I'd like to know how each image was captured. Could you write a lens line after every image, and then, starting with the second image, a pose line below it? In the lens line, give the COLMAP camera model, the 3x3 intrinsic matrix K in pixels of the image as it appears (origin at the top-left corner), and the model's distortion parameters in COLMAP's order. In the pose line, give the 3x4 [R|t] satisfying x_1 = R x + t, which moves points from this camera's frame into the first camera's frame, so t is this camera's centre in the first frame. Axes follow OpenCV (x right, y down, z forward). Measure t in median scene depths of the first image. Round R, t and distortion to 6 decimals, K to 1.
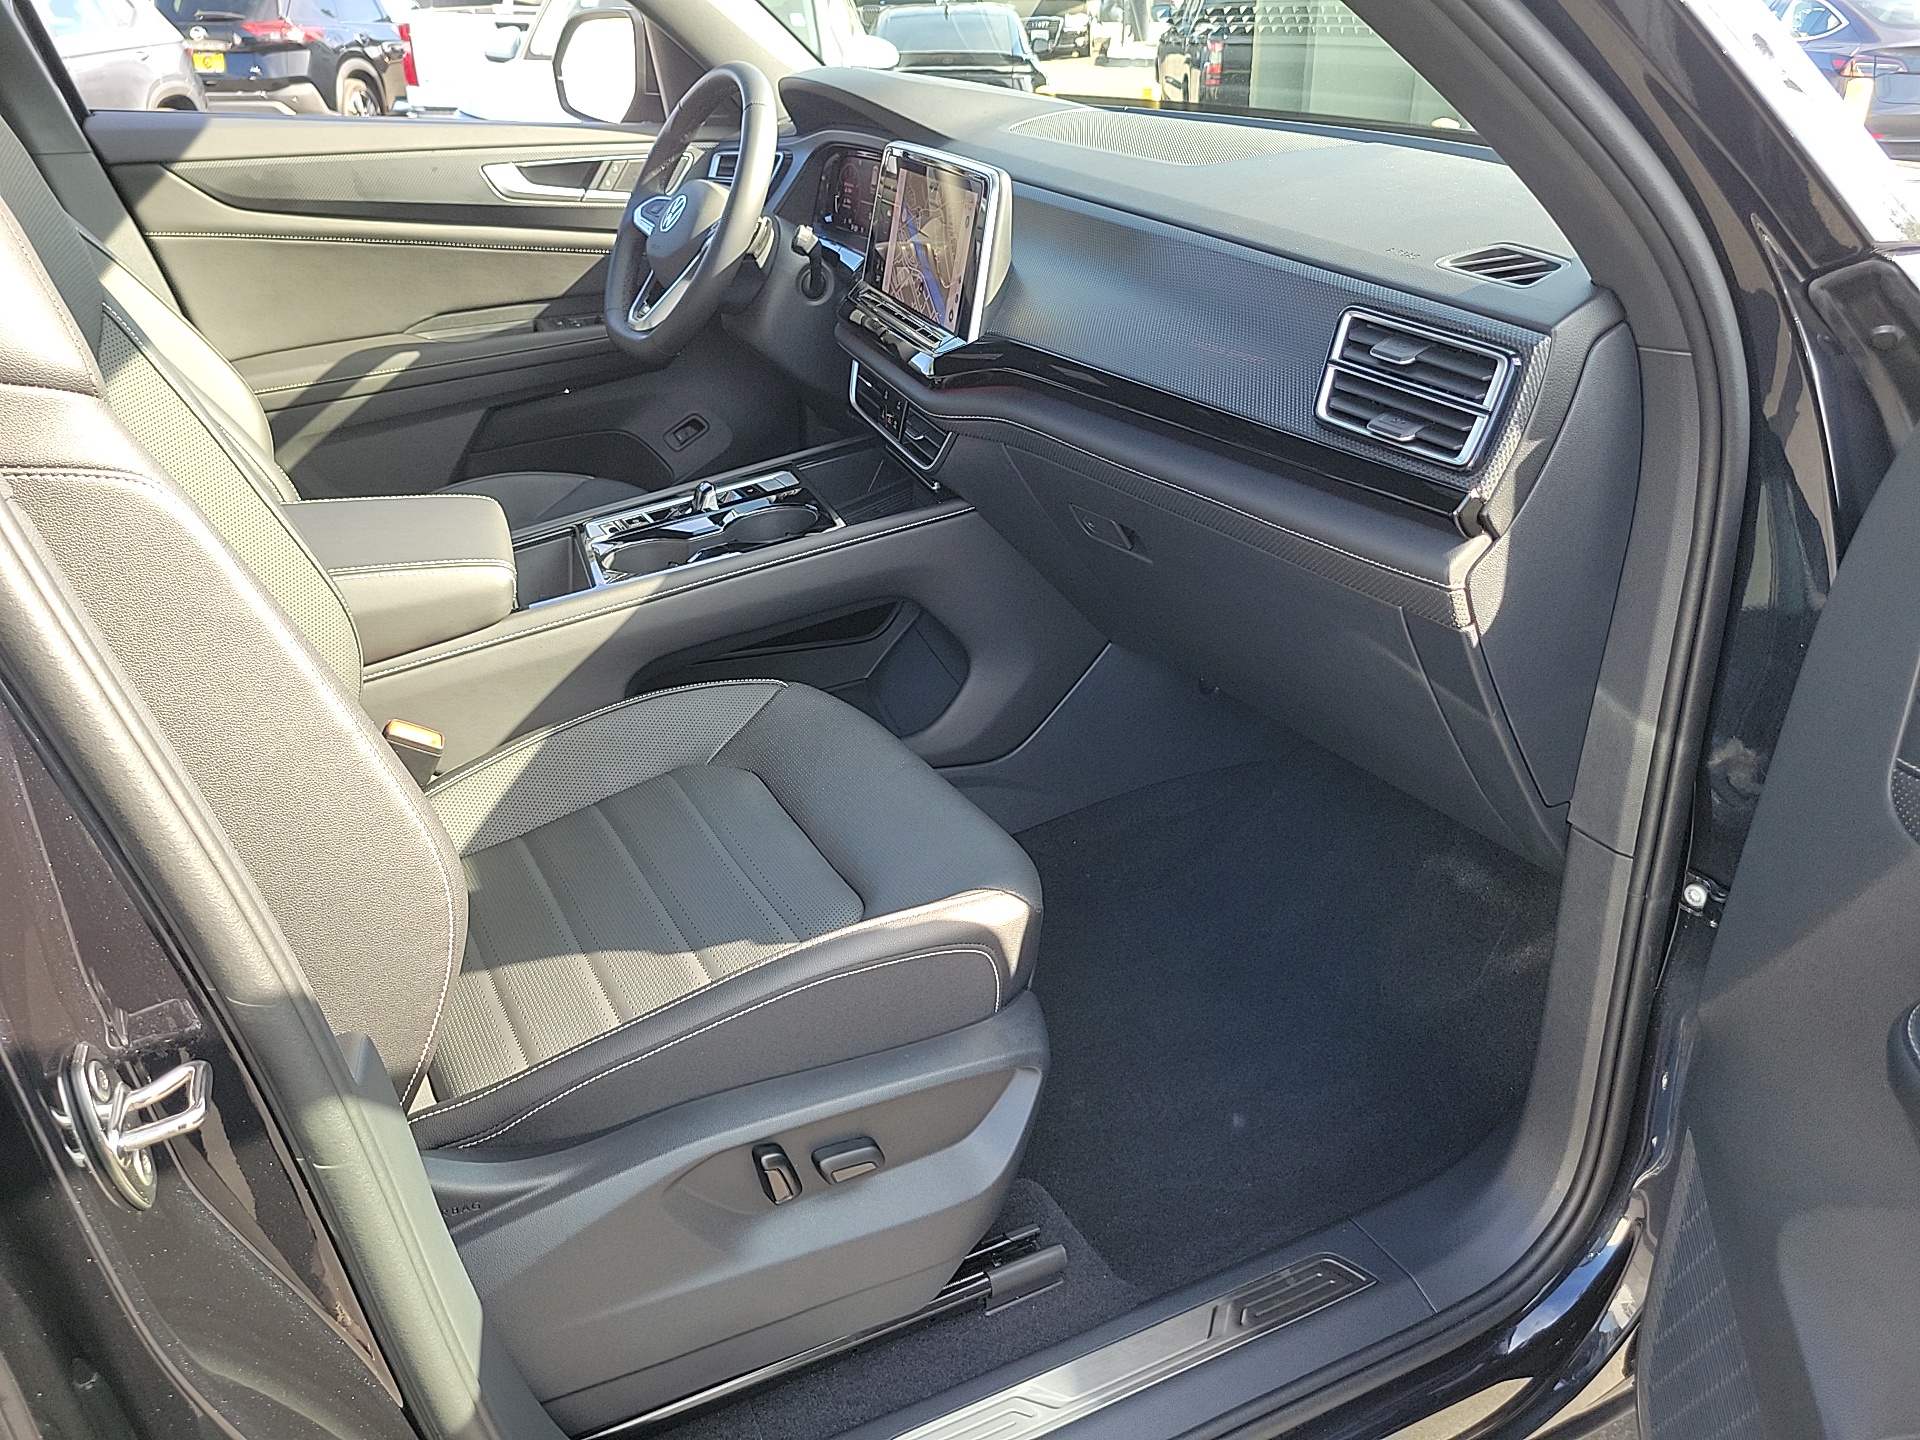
lens RADIAL K [[1446.2, 0, 929.6], [0, 1446.2, 723.6], [0, 0, 1]] dist [0.043023, -0.028361]
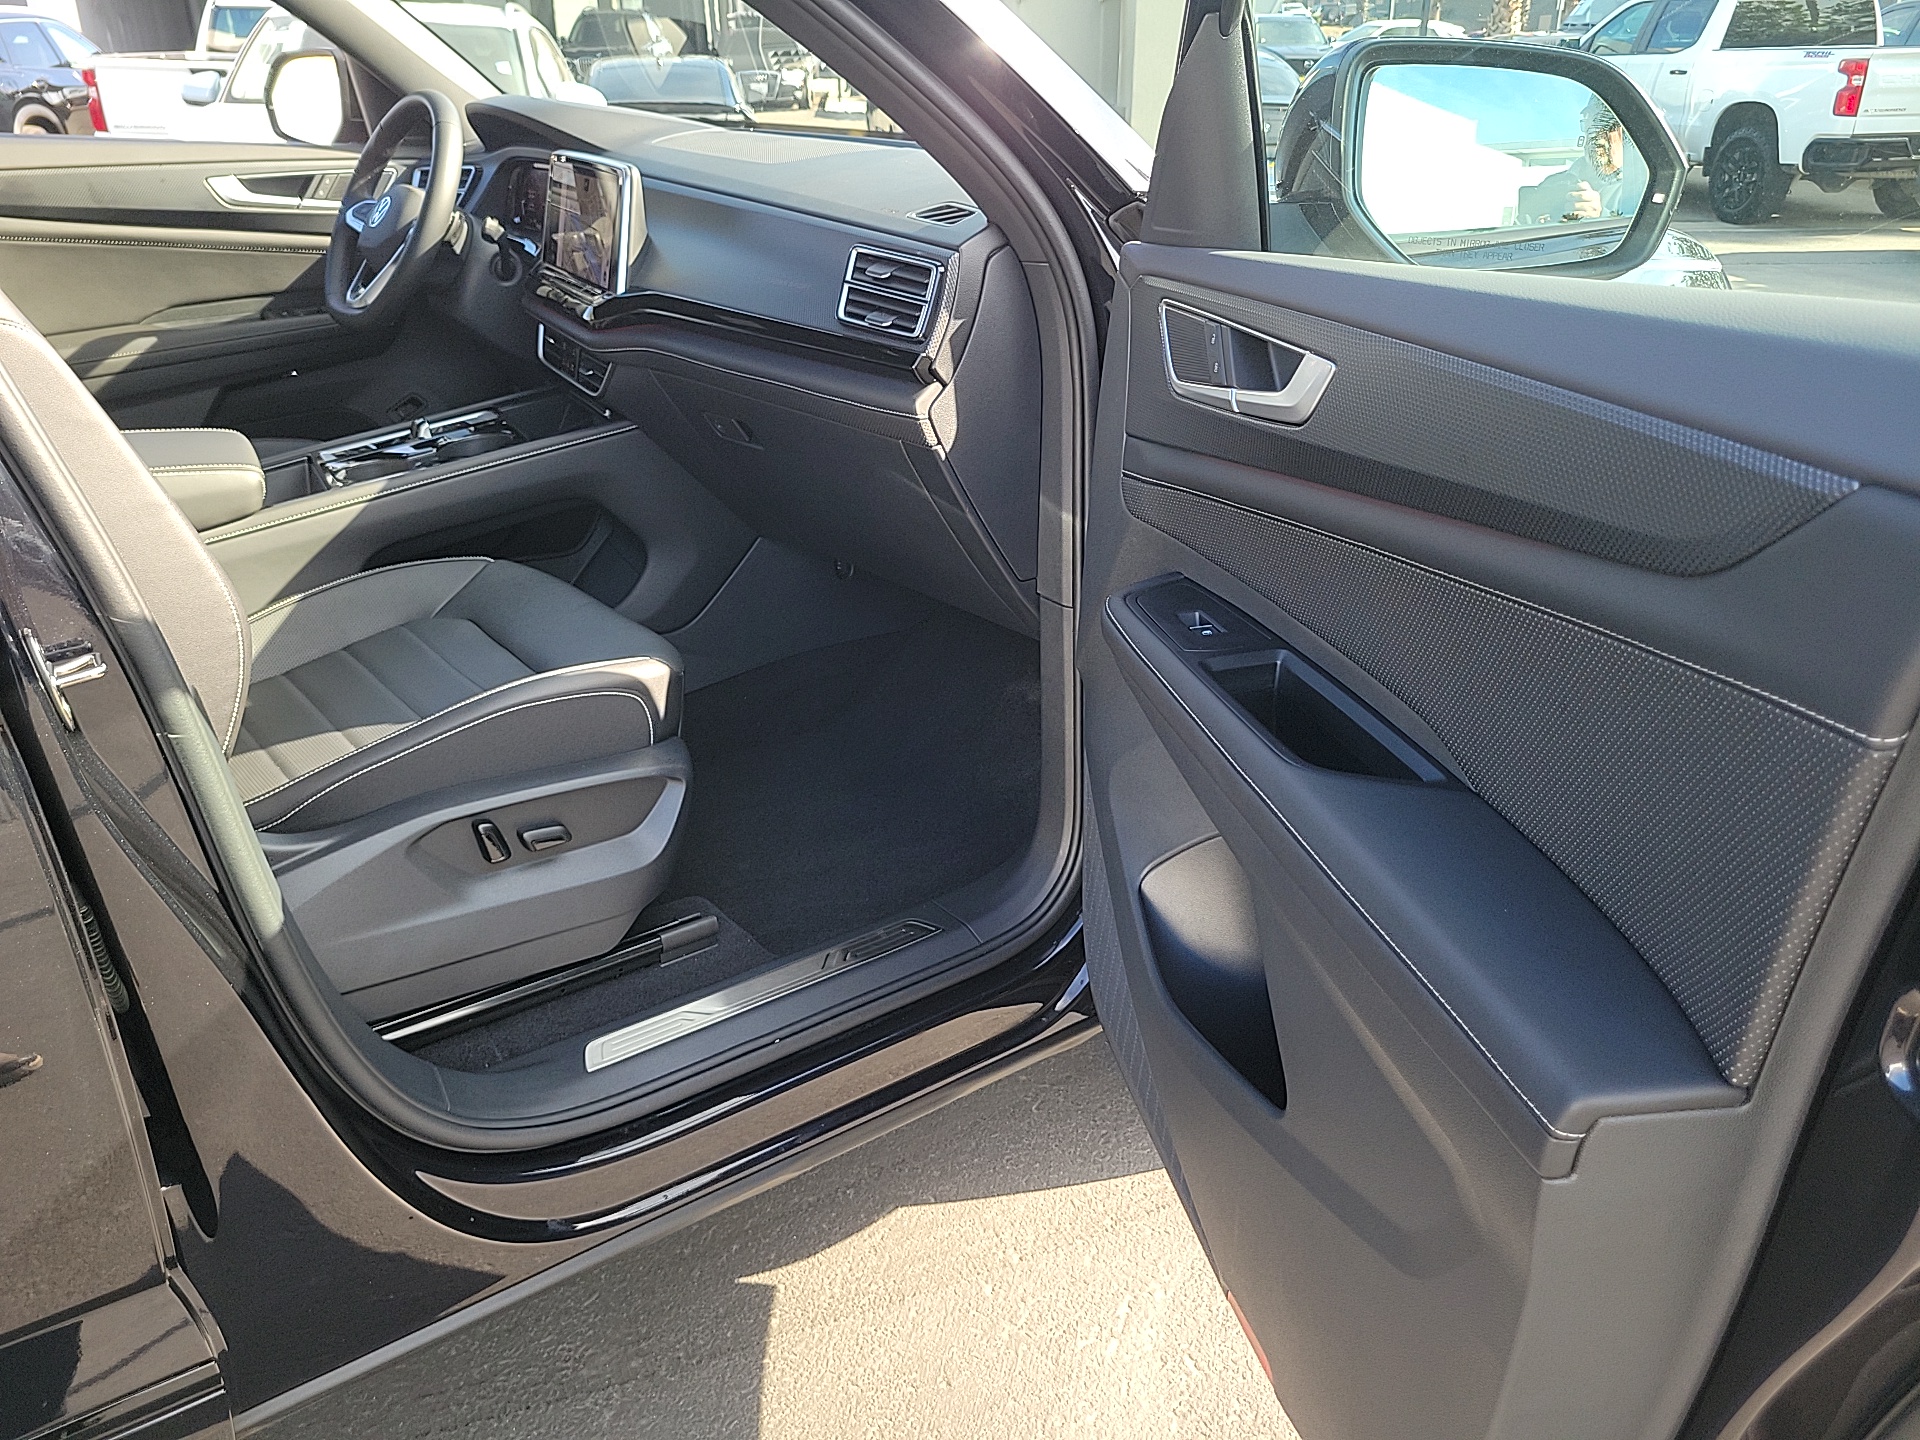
lens RADIAL K [[1454.3, 0, 960.0], [0, 1454.3, 720.0], [0, 0, 1]] dist [0.023163, -0.008249]
pose [[0.982138, -0.068298, 0.175329, 0.066970], [0.074262, 0.996855, -0.027672, 0.168313], [-0.172887, 0.040198, 0.984121, -0.318963]]
